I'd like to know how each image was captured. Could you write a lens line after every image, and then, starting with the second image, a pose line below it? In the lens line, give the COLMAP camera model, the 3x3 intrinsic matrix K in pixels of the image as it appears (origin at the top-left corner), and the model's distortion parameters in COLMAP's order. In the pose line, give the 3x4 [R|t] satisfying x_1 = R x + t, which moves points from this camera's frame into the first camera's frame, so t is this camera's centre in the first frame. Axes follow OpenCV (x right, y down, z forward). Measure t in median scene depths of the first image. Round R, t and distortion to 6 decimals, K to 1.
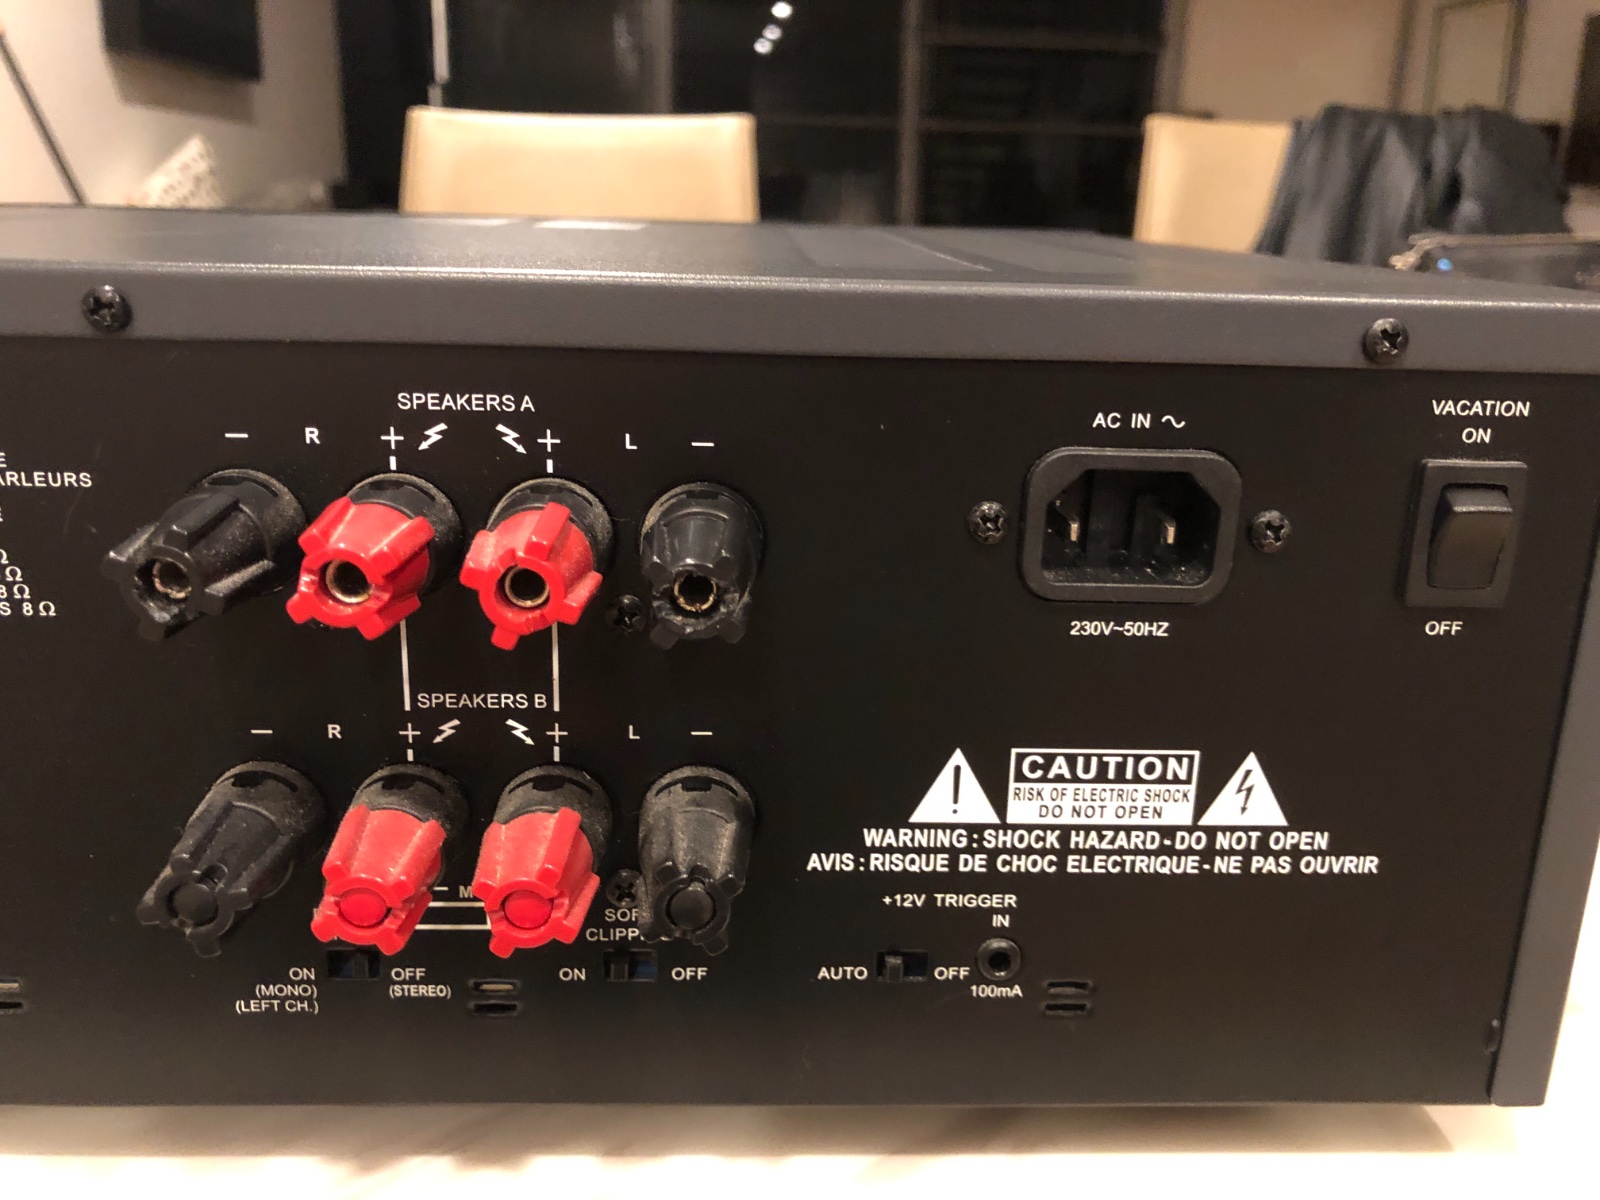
lens RADIAL K [[1312.8, 0, 786.0], [0, 1312.8, 585.9], [0, 0, 1]] dist [0.041026, -0.076892]
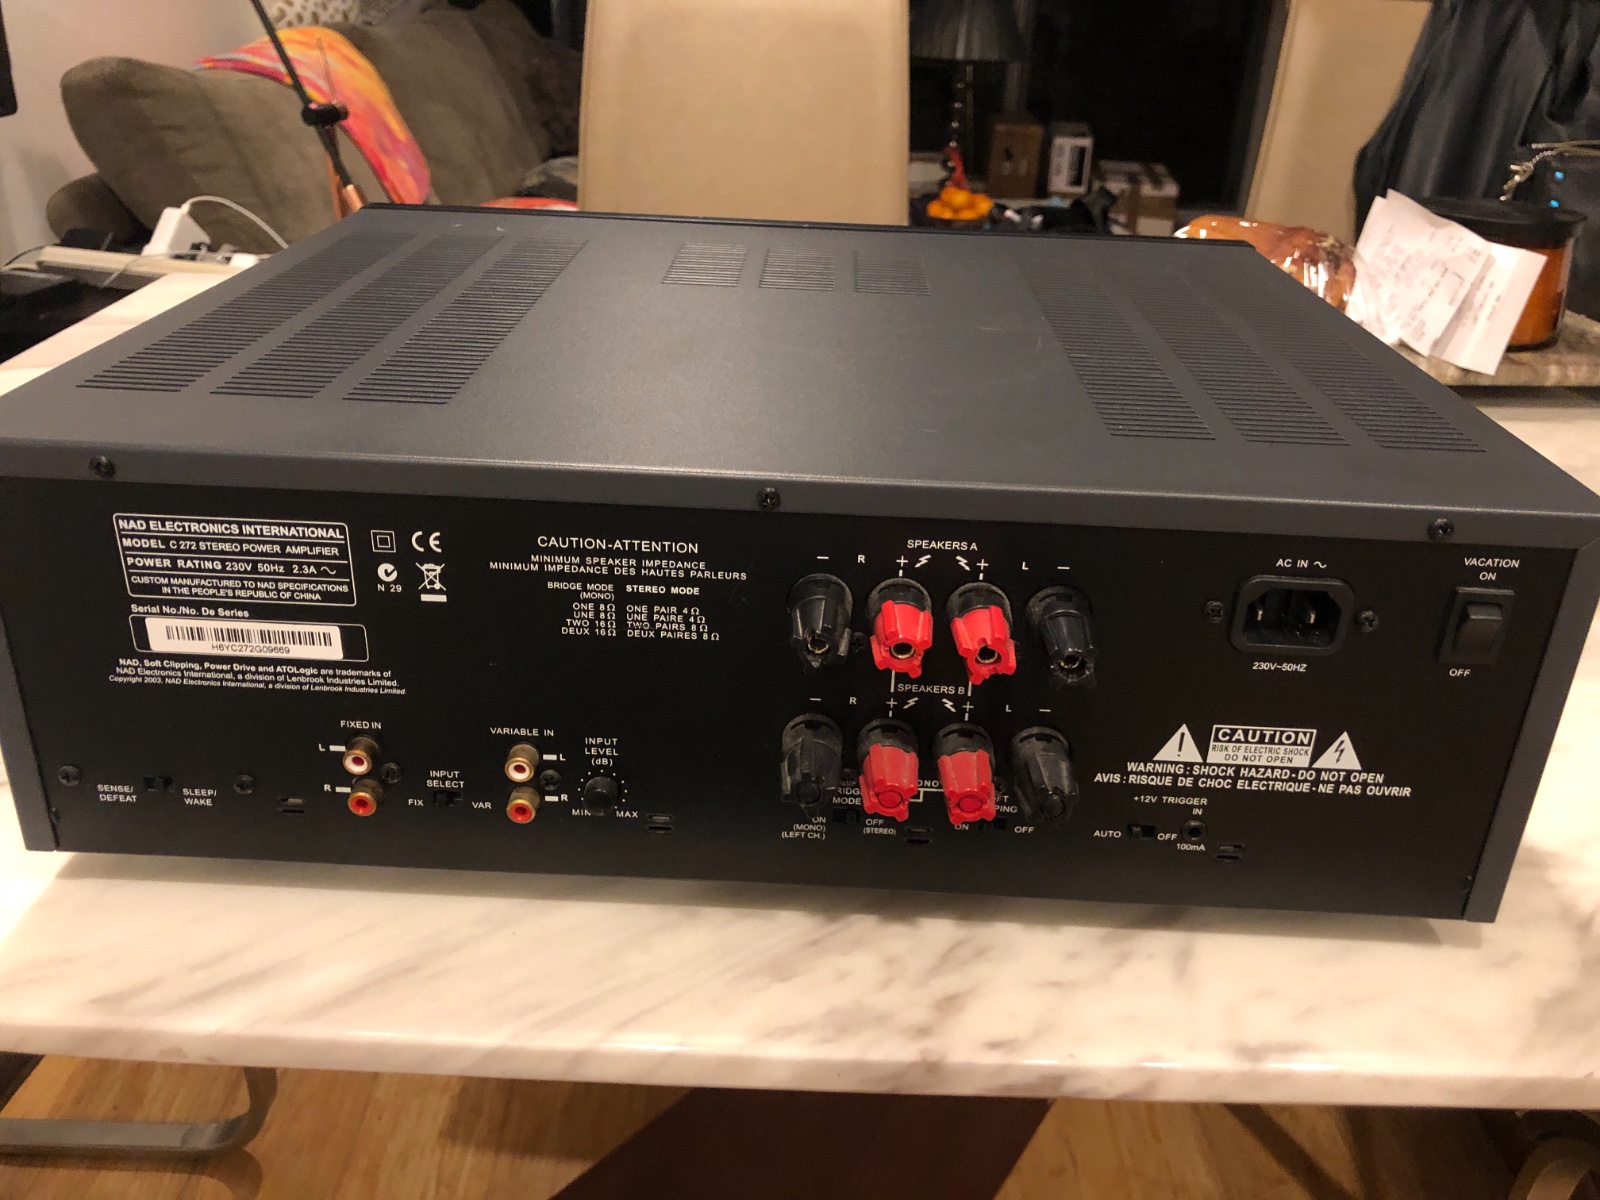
lens RADIAL K [[1312.8, 0, 792.1], [0, 1312.8, 604.8], [0, 0, 1]] dist [0.041026, -0.076892]
pose [[0.997170, 0.039266, -0.064112, -0.310688], [-0.027738, 0.984759, 0.171698, -0.348668], [0.069877, -0.169433, 0.983061, -0.846244]]
